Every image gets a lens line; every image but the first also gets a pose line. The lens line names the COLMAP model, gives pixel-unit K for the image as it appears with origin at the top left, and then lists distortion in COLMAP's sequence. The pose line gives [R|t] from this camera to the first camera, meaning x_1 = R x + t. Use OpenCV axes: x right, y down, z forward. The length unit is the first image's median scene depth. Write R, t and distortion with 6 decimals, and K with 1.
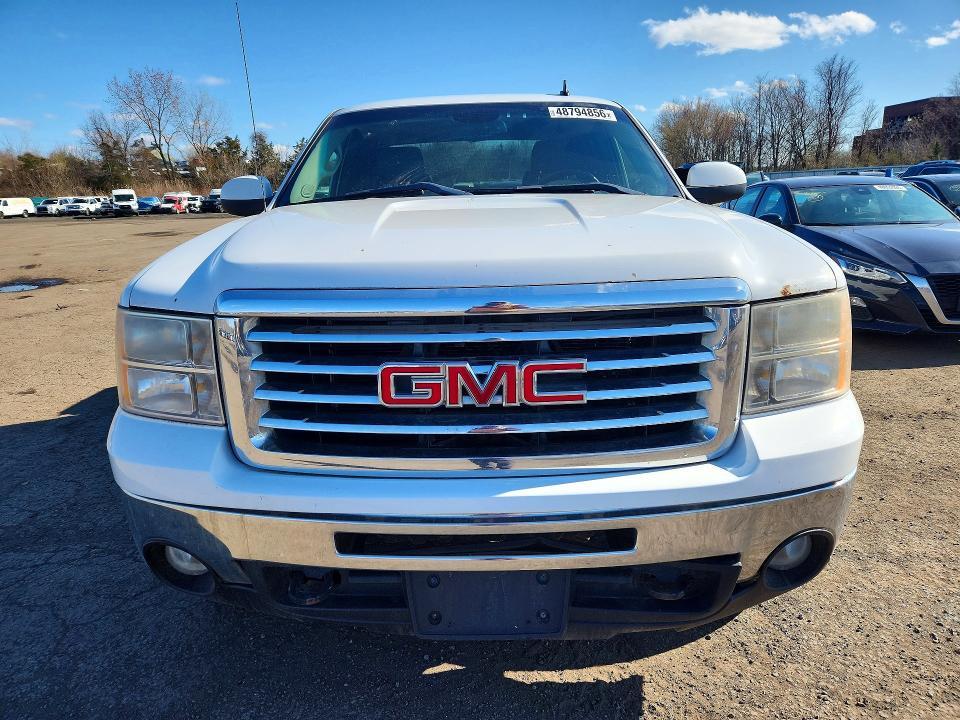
lens RADIAL K [[687.7, 0, 480.0], [0, 687.7, 360.0], [0, 0, 1]] dist [0.003580, 0.002320]
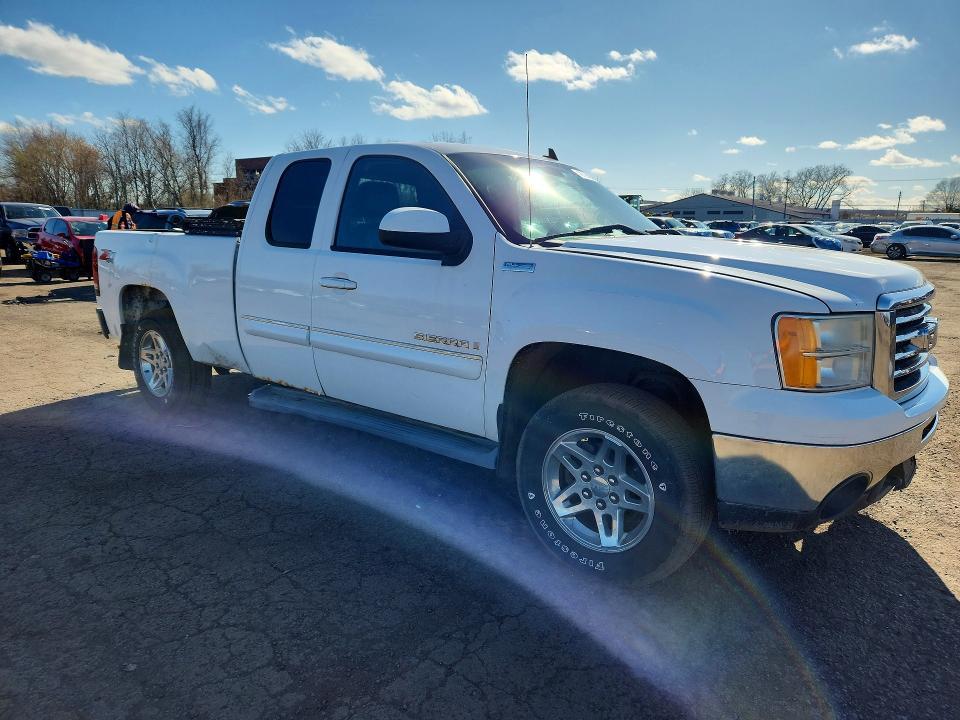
lens RADIAL K [[659.0, 0, 480.0], [0, 659.0, 360.0], [0, 0, 1]] dist [0.061707, -0.000753]
pose [[0.600437, -0.123934, 0.790010, -0.096675], [0.162269, 0.986247, 0.031388, -0.006458], [-0.783036, 0.109347, 0.612290, 0.037539]]
